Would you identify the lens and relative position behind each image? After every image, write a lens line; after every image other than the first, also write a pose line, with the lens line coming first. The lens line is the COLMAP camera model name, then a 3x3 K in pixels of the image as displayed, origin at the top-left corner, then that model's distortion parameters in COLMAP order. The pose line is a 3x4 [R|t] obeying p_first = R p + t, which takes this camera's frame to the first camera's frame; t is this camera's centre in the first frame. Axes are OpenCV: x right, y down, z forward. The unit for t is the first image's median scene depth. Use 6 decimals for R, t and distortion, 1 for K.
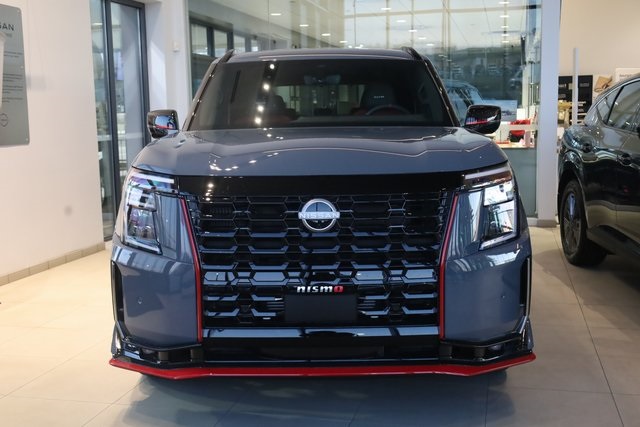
lens RADIAL K [[771.9, 0, 310.2], [0, 771.9, 190.7], [0, 0, 1]] dist [0.032012, 0.000000]
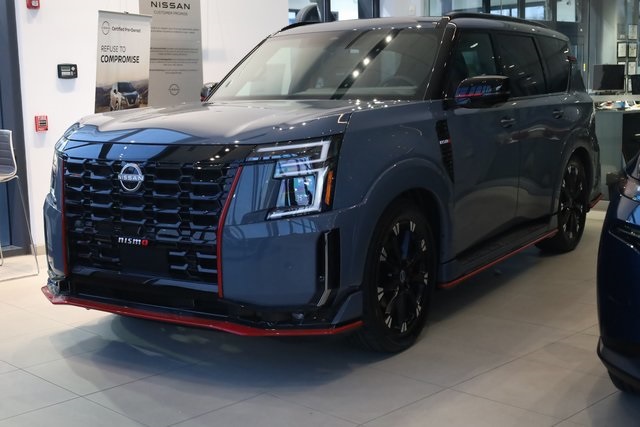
lens RADIAL K [[897.8, 0, 320.1], [0, 897.8, 214.0], [0, 0, 1]] dist [-0.076178, 0.000000]
pose [[0.858841, 0.074147, -0.506847, 0.892392], [-0.048243, 0.996778, 0.064072, -0.012634], [0.509965, -0.030576, 0.859651, -0.009997]]
